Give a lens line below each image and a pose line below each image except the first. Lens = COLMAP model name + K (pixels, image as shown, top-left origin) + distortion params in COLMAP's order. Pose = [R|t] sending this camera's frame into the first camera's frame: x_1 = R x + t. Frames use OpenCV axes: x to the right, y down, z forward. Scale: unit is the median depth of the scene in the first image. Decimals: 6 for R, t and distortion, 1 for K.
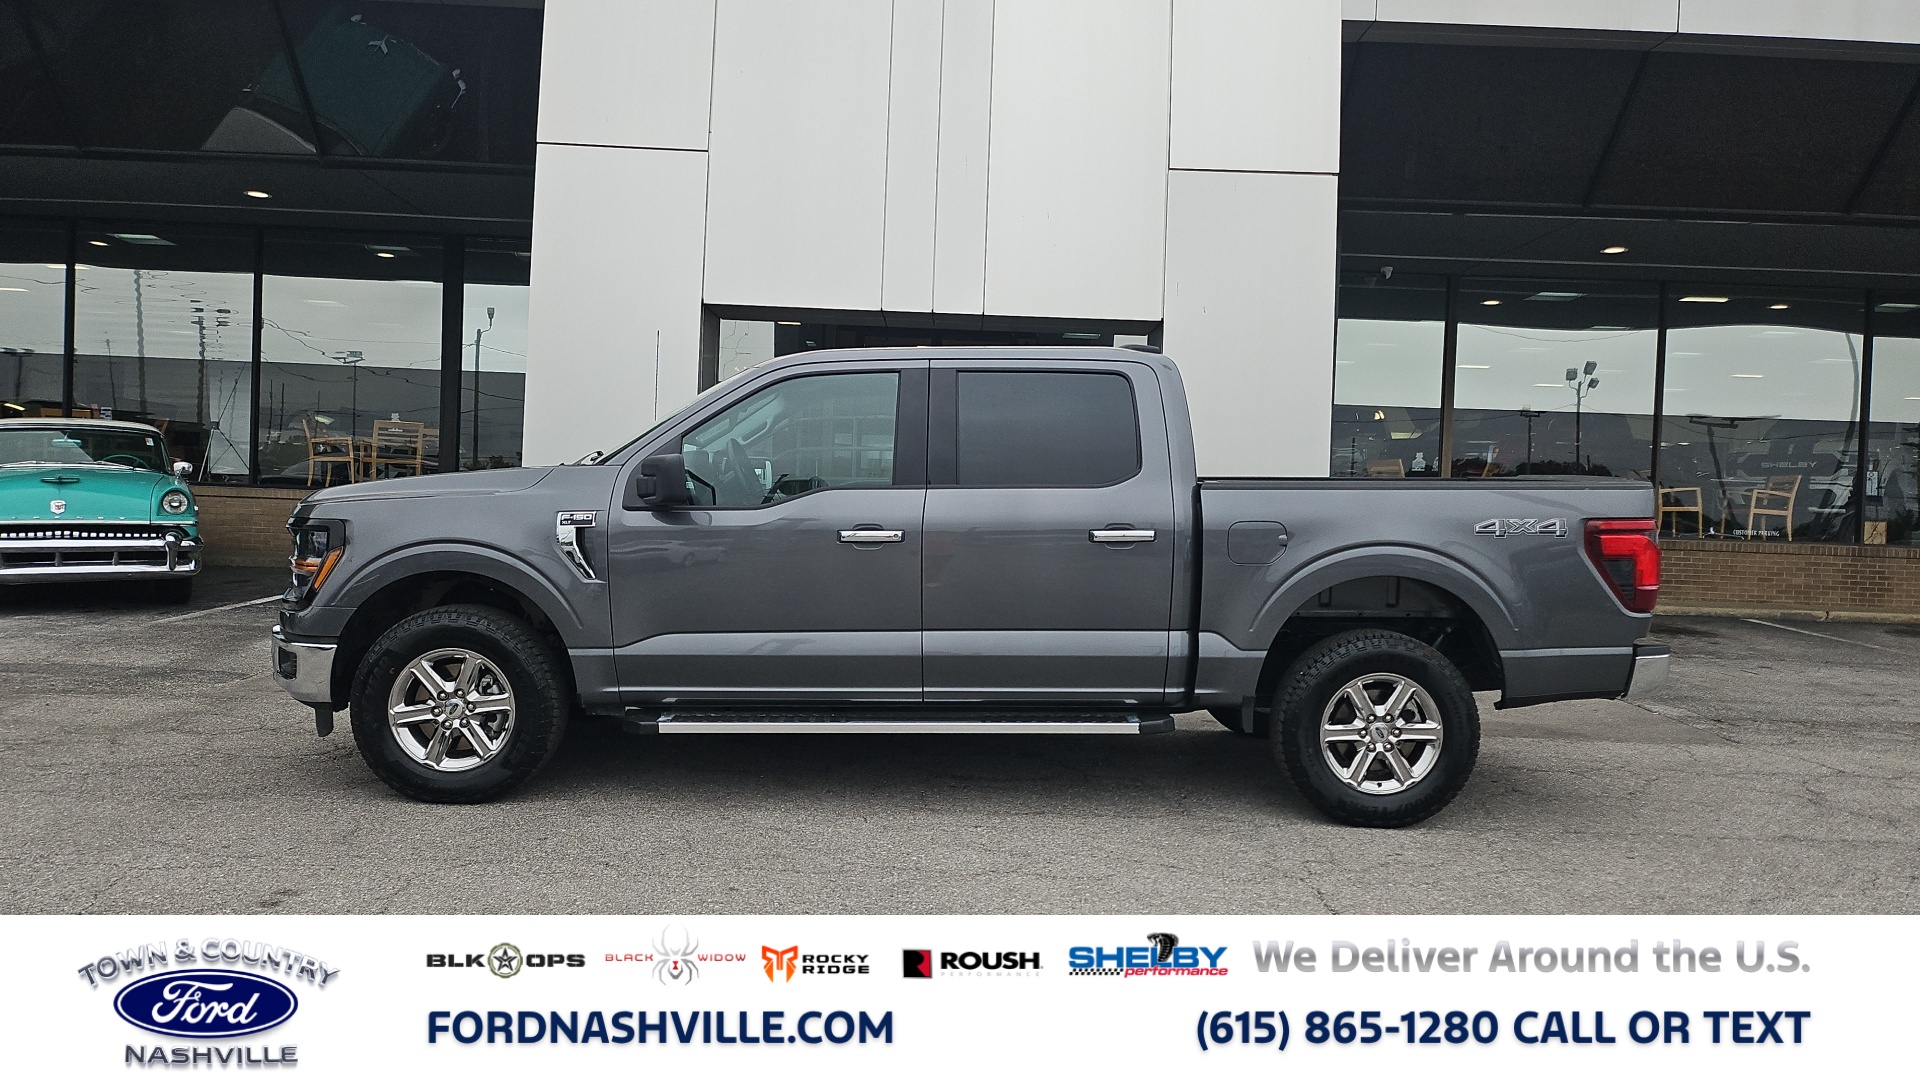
lens RADIAL K [[1370.6, 0, 967.3], [0, 1370.6, 580.1], [0, 0, 1]] dist [0.044014, -0.000741]
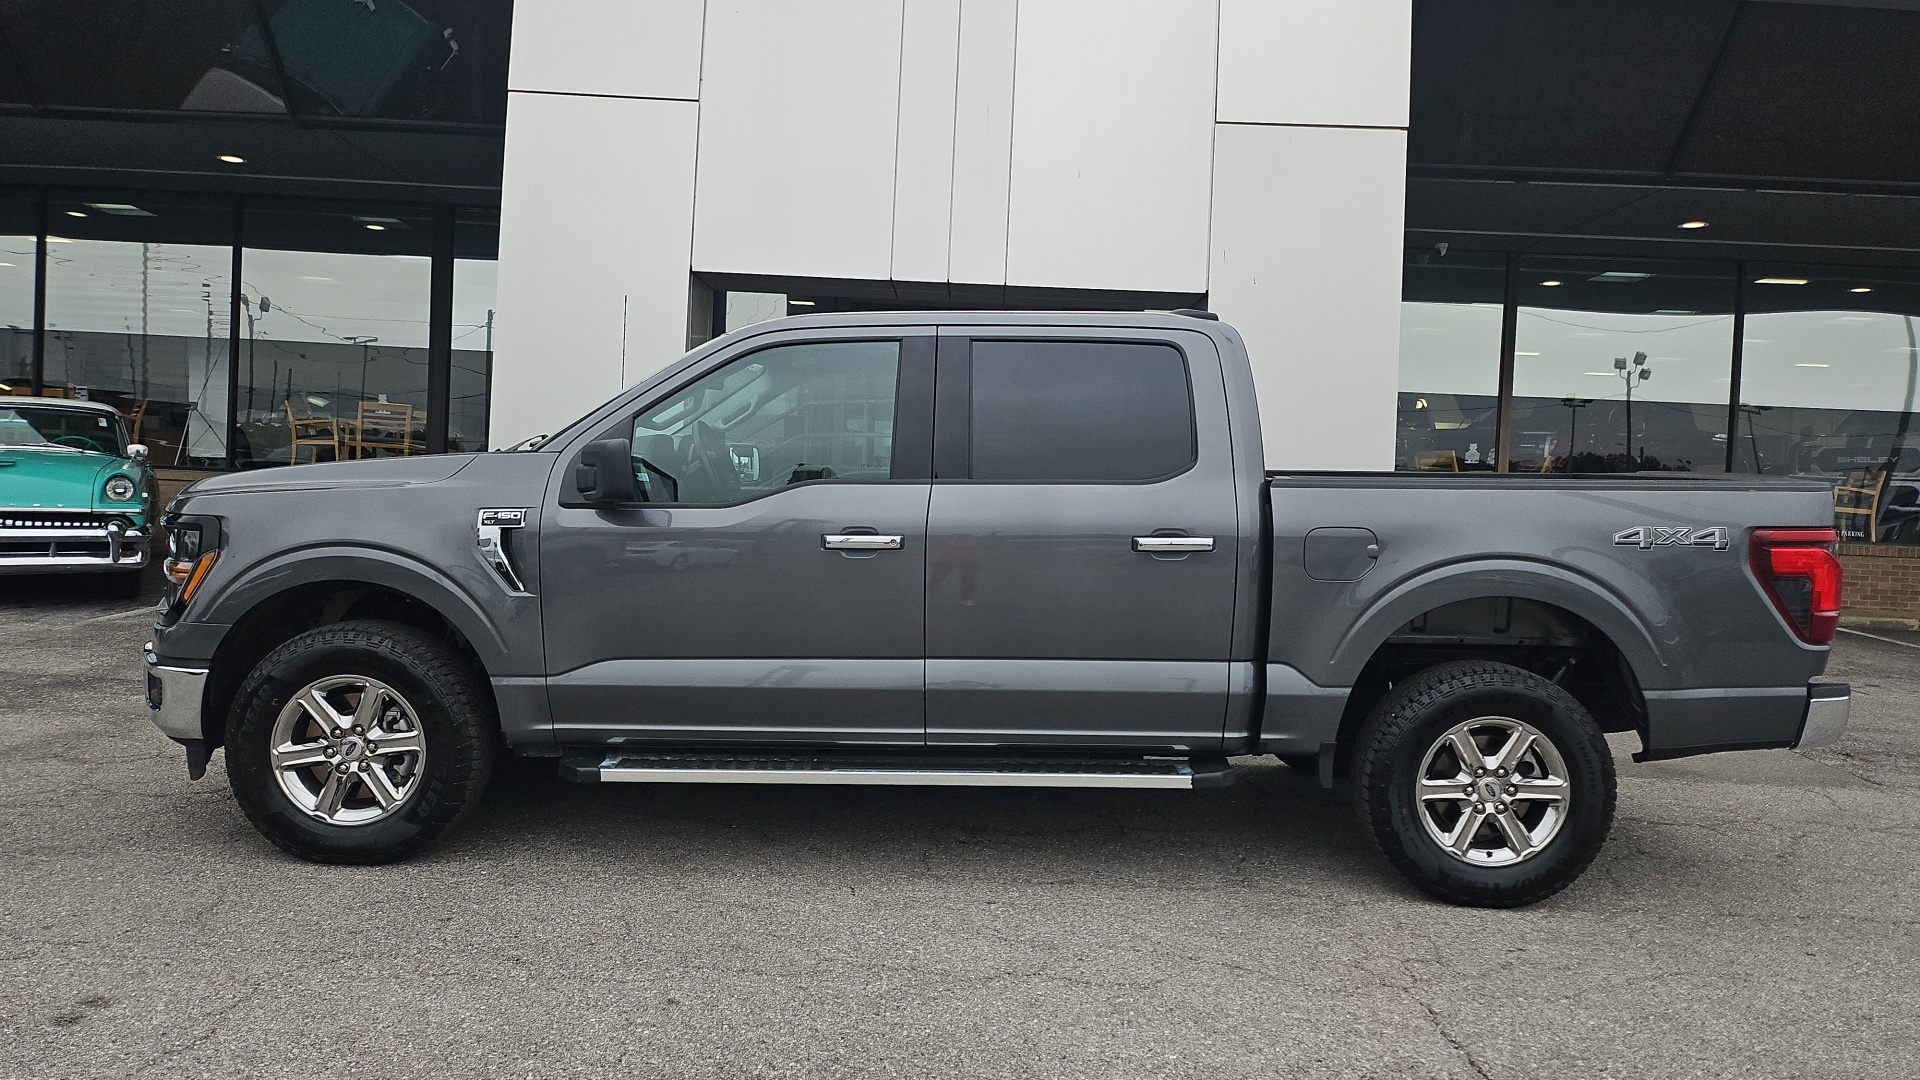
lens RADIAL K [[1319.5, 0, 971.8], [0, 1319.5, 563.0], [0, 0, 1]] dist [0.035383, -0.003313]
pose [[0.999869, 0.008528, -0.013764, 0.005072], [-0.008531, 0.999964, -0.000102, -0.019589], [0.013762, 0.000219, 0.999905, 0.215926]]
